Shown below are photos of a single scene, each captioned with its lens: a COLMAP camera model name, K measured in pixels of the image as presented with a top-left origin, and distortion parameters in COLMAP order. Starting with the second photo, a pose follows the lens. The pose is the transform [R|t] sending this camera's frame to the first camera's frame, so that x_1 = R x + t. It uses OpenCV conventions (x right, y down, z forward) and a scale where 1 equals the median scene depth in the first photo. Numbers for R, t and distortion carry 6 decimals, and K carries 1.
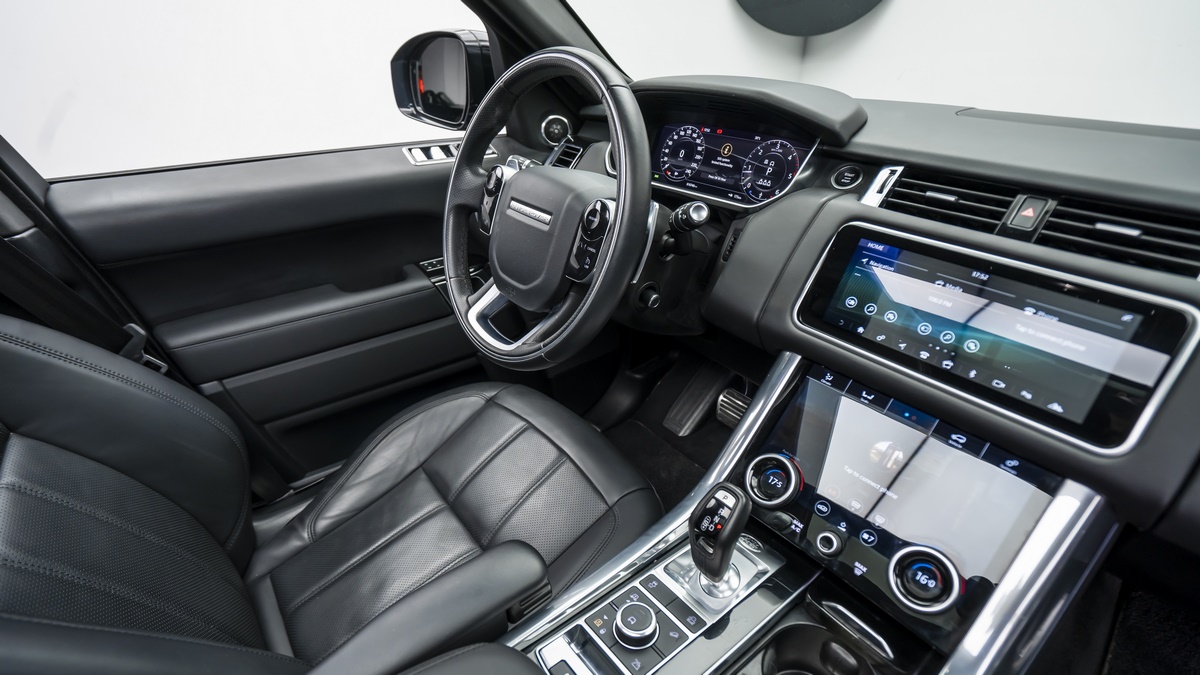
lens RADIAL K [[557.6, 0, 593.6], [0, 557.6, 343.0], [0, 0, 1]] dist [-0.071819, 0.033035]
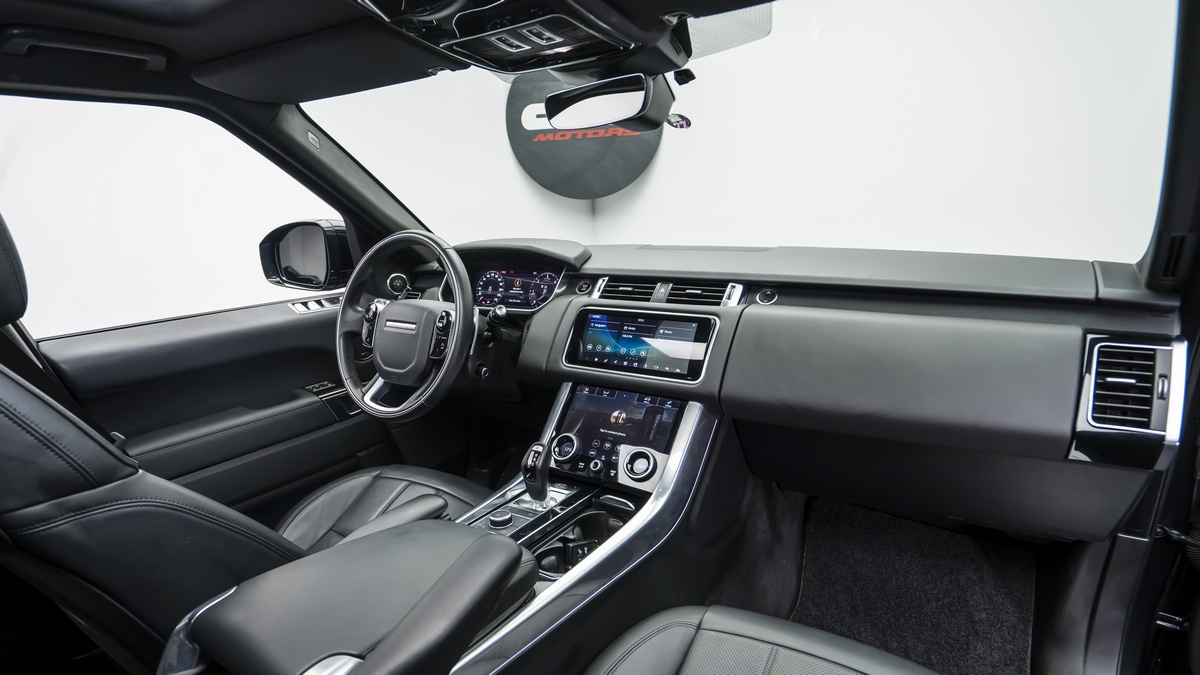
lens RADIAL K [[622.5, 0, 594.5], [0, 622.5, 400.3], [0, 0, 1]] dist [-0.062559, 0.000241]
pose [[0.951423, -0.133248, 0.277558, -0.103012], [0.184946, 0.968070, -0.169221, 0.375900], [-0.246147, 0.212334, 0.945688, -0.784881]]
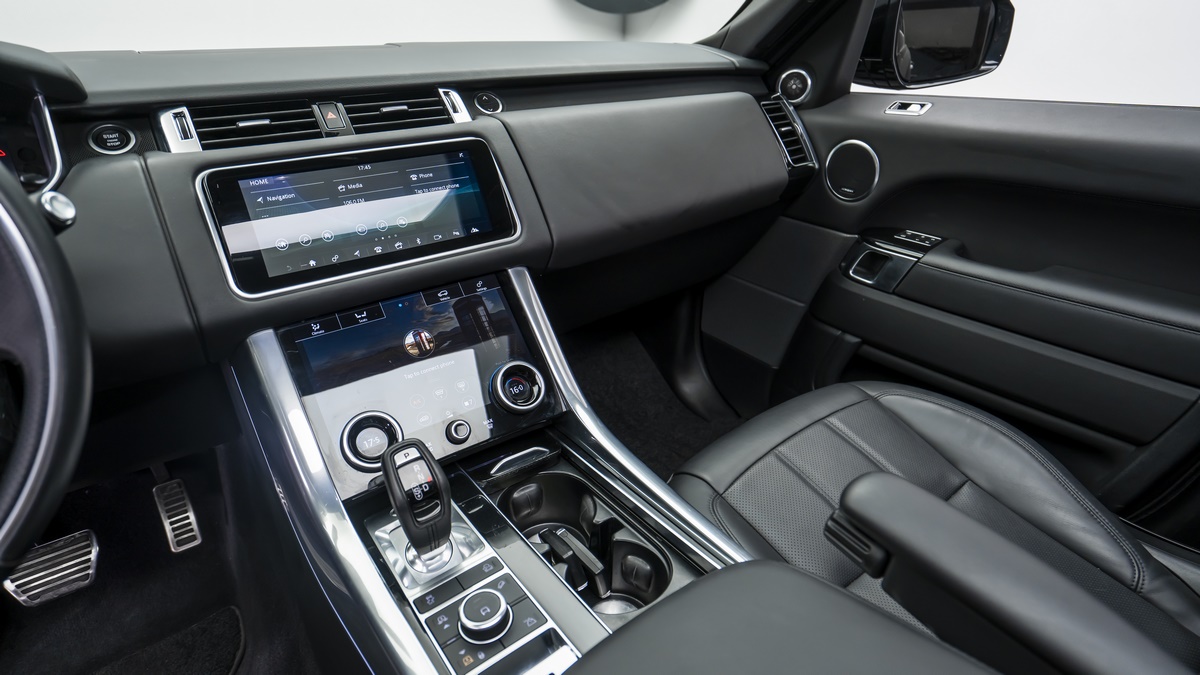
lens RADIAL K [[630.3, 0, 600.0], [0, 630.3, 337.5], [0, 0, 1]] dist [-0.066309, 0.052662]
pose [[0.024269, -0.441853, 0.896759, -0.409082], [0.499070, 0.782605, 0.372101, -0.060210], [-0.866222, 0.438515, 0.239509, 0.300858]]
